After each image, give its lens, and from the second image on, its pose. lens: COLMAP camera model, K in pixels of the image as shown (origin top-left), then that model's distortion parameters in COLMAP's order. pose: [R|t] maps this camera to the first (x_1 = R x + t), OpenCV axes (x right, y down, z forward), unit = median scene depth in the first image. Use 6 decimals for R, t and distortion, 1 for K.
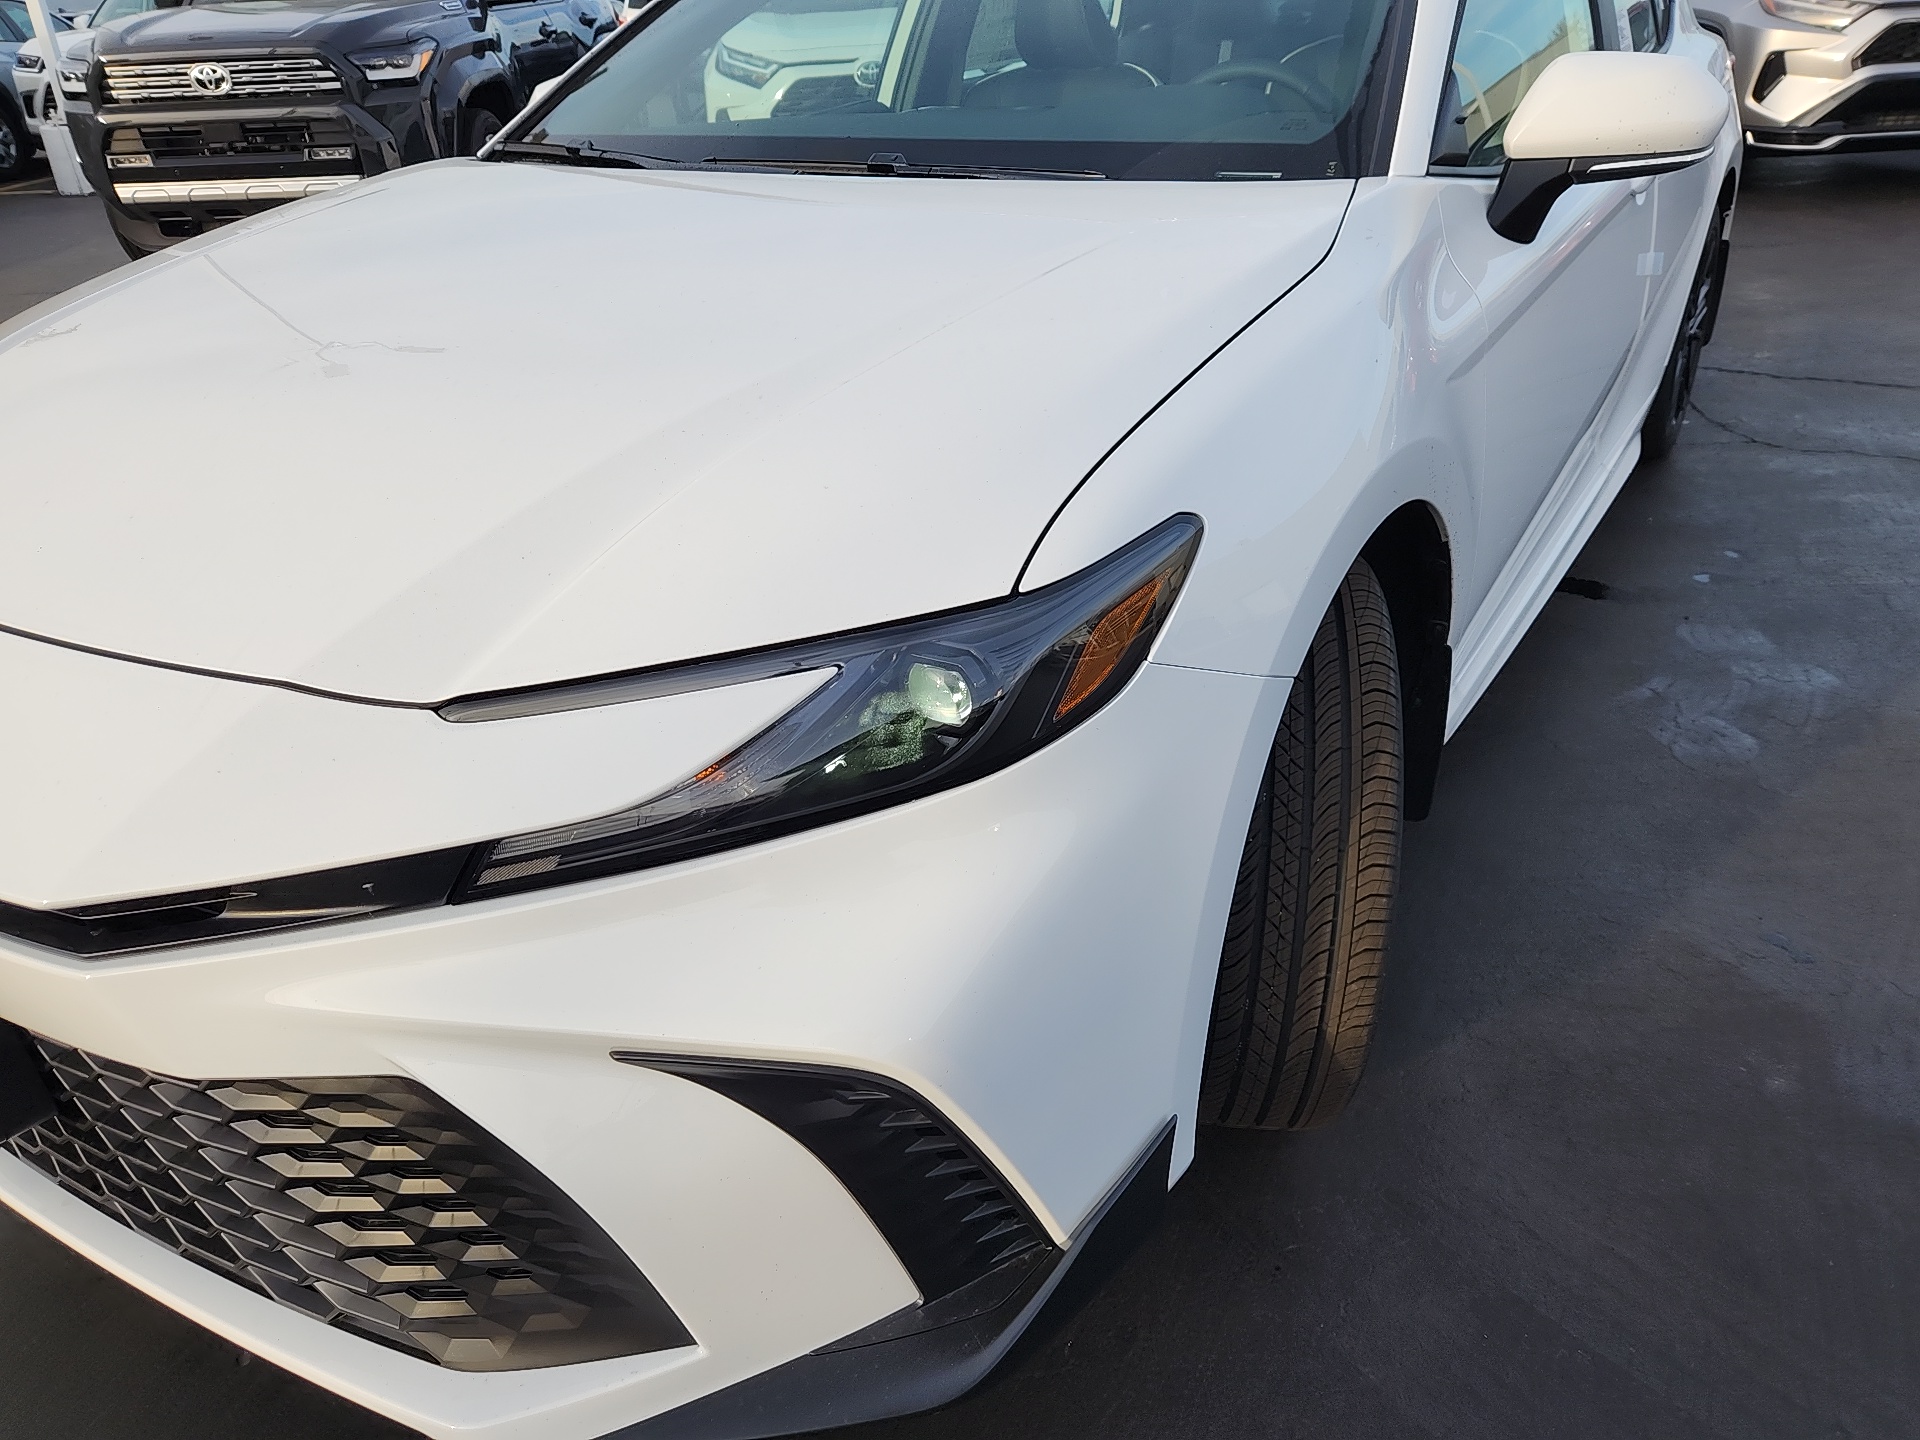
lens RADIAL K [[1334.2, 0, 987.0], [0, 1334.2, 720.3], [0, 0, 1]] dist [0.057639, -0.050872]
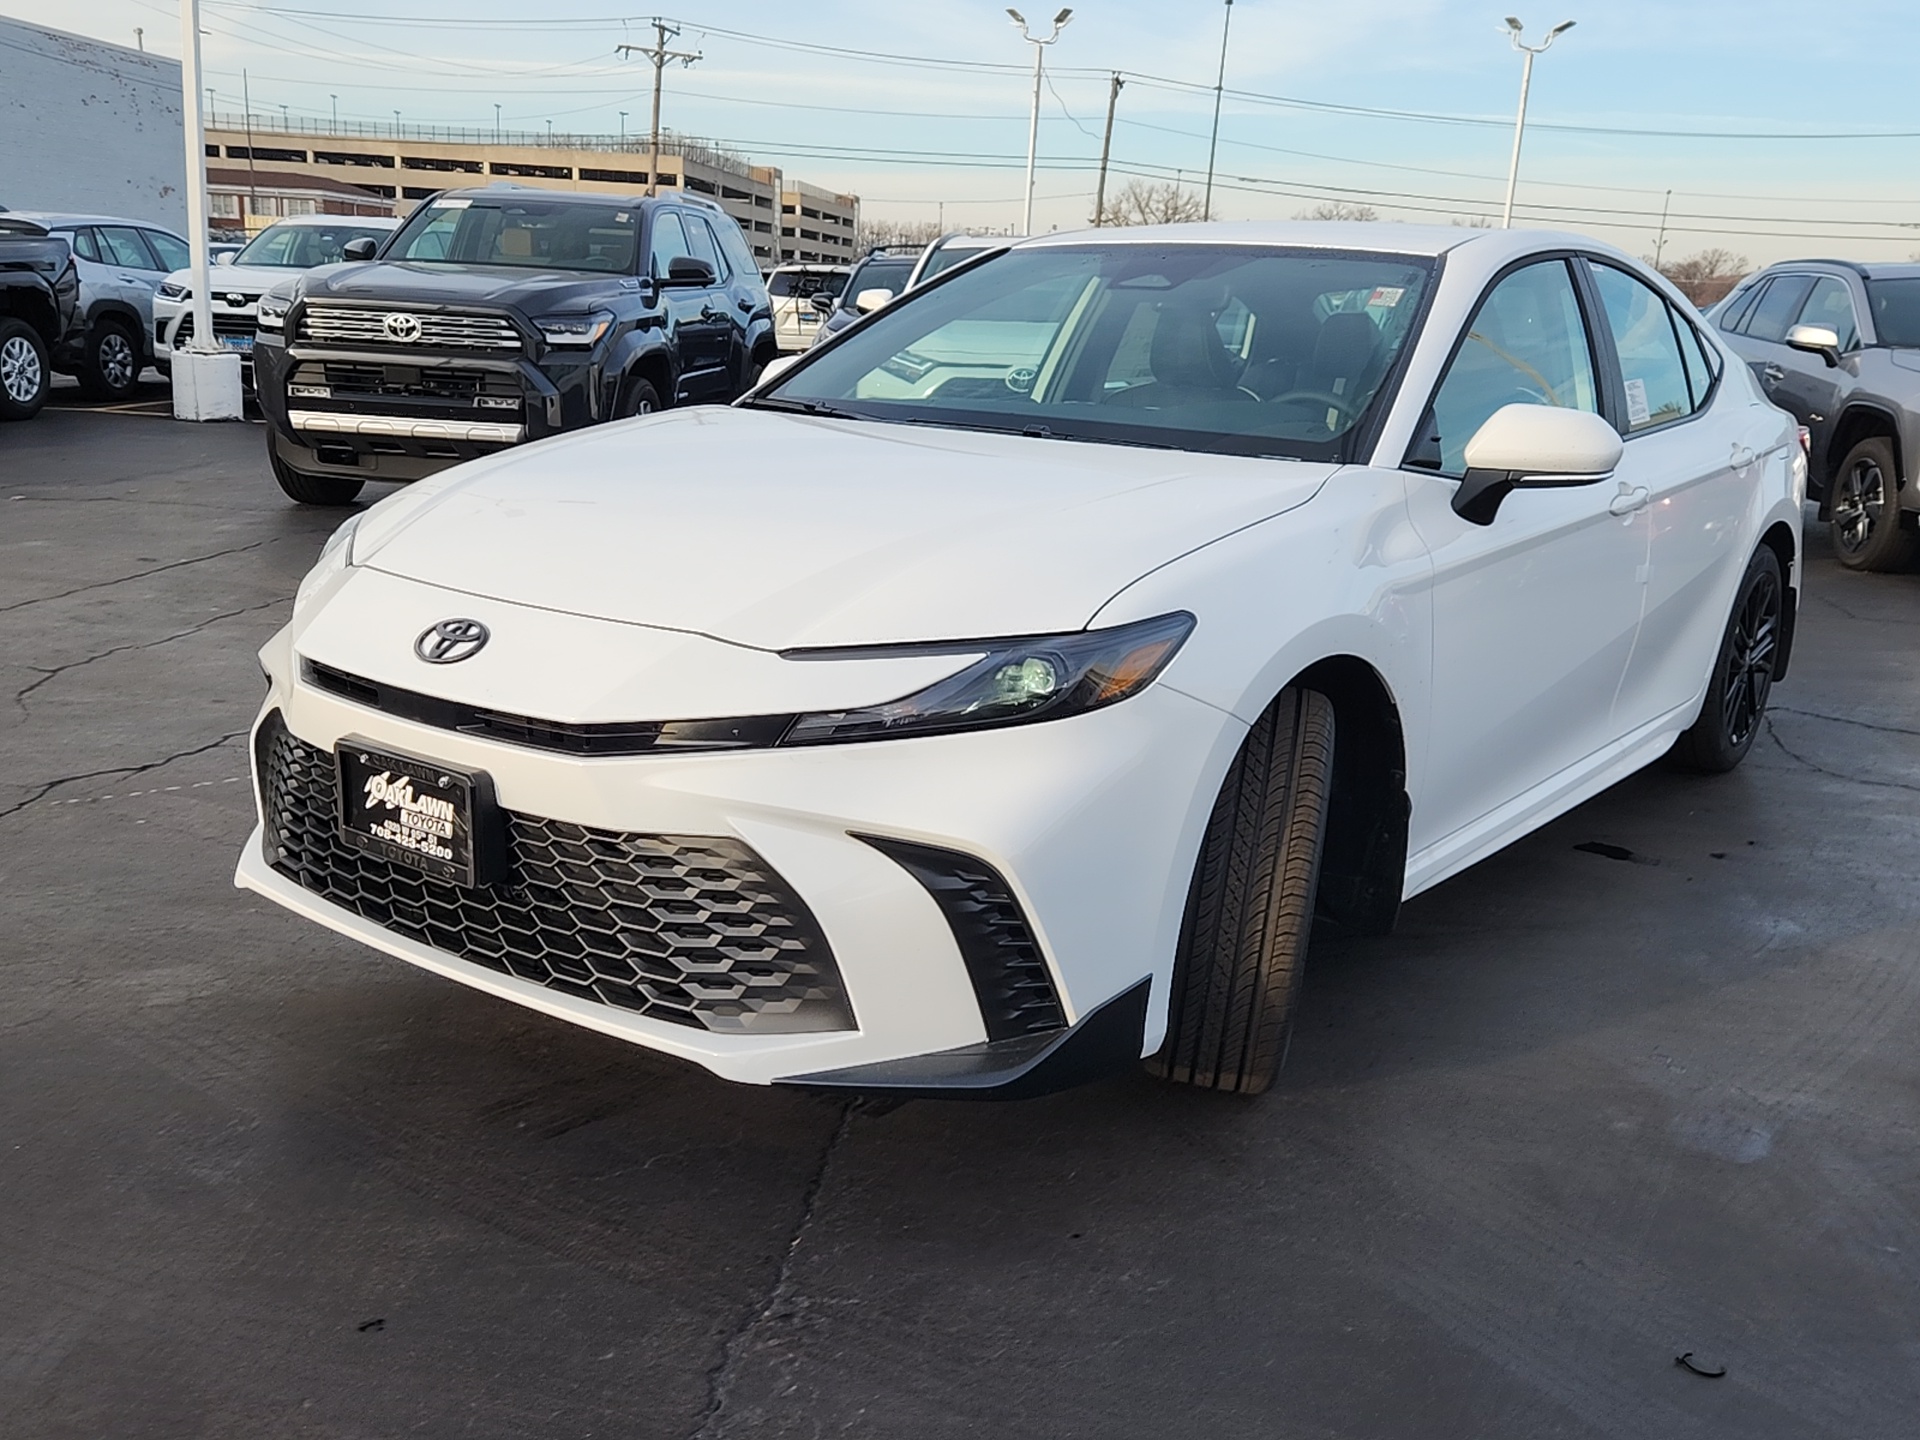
lens RADIAL K [[1939.7, 0, 971.2], [0, 1939.7, 802.2], [0, 0, 1]] dist [0.102115, -0.180510]
pose [[0.991378, 0.107147, -0.075427, 0.022032], [-0.121974, 0.964931, -0.232443, 0.185663], [0.047876, 0.239639, 0.969681, -0.372974]]
